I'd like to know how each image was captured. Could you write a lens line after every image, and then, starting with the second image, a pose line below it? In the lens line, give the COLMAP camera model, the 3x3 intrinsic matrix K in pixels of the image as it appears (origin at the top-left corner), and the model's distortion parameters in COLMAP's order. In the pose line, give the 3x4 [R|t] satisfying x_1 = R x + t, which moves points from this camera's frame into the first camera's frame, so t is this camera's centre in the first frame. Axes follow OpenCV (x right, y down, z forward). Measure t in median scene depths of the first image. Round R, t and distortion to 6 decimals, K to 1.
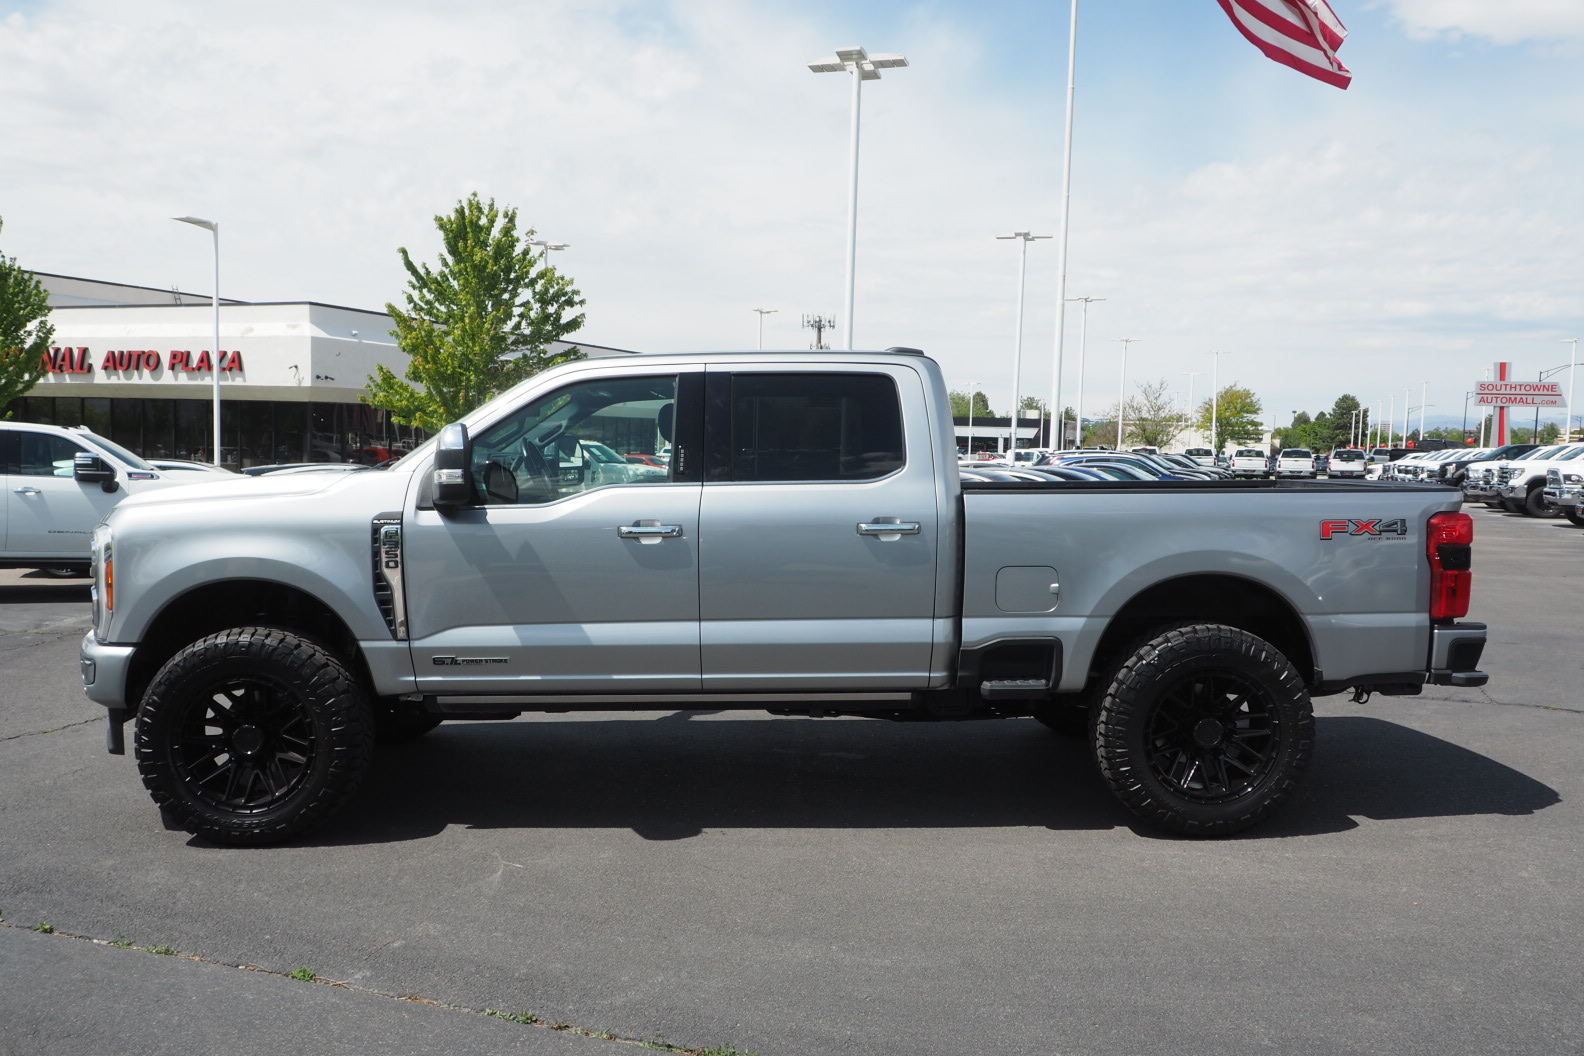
lens RADIAL K [[1234.9, 0, 786.9], [0, 1234.9, 538.5], [0, 0, 1]] dist [-0.004855, -0.015212]
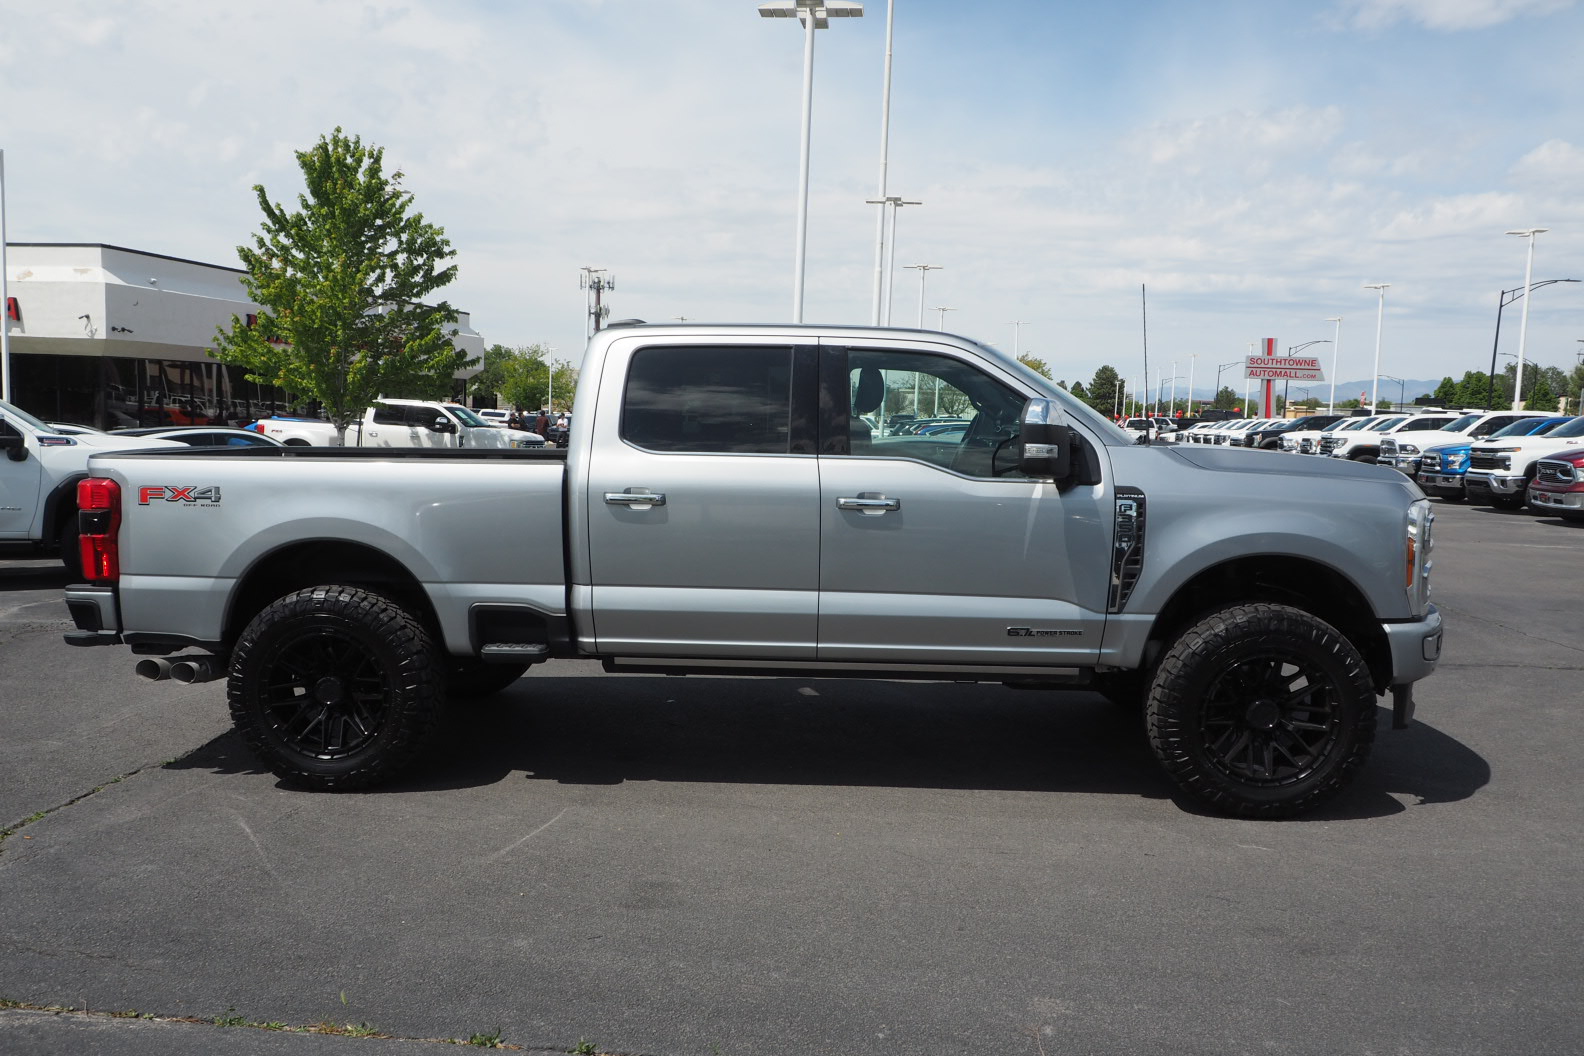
lens RADIAL K [[1234.9, 0, 744.8], [0, 1234.9, 534.9], [0, 0, 1]] dist [-0.004855, -0.015212]
pose [[0.983237, -0.008902, 0.182115, -0.124186], [0.004208, 0.999649, 0.026146, -0.003766], [-0.182284, -0.024942, 0.982930, 0.046645]]
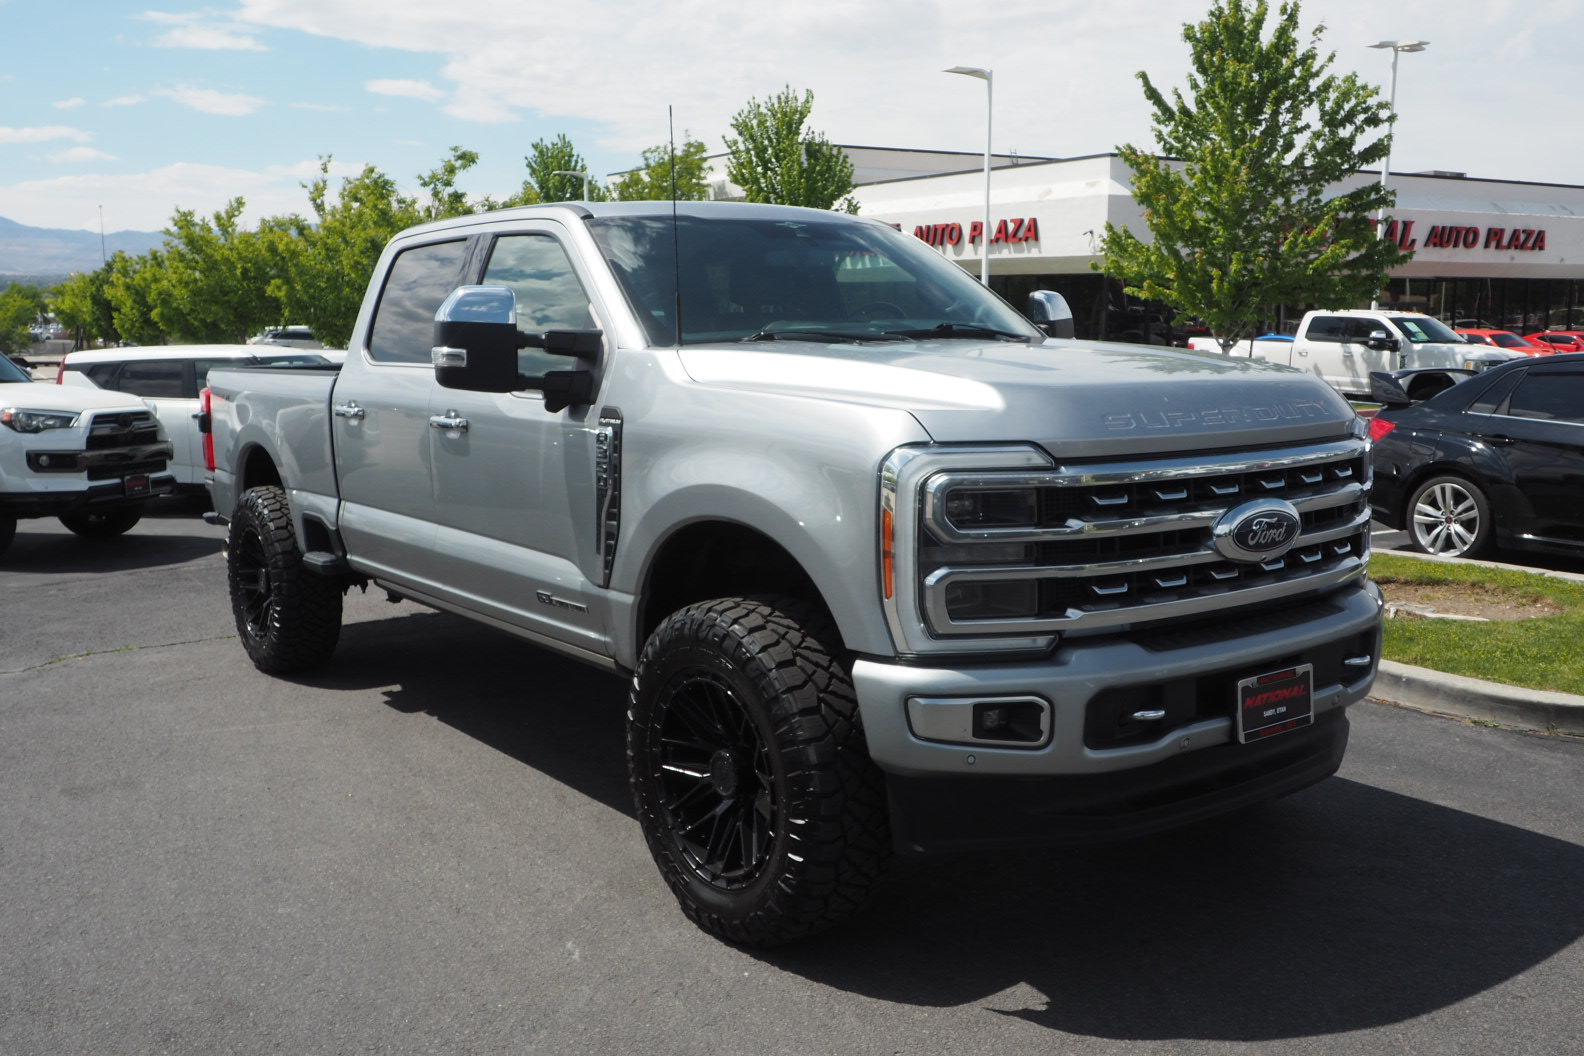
lens RADIAL K [[1436.9, 0, 794.1], [0, 1436.9, 558.3], [0, 0, 1]] dist [-0.026371, 0.000000]
pose [[0.769046, 0.084859, -0.633535, 0.118811], [-0.030838, 0.994920, 0.095831, -0.005490], [0.638449, -0.054162, 0.767756, 0.129448]]
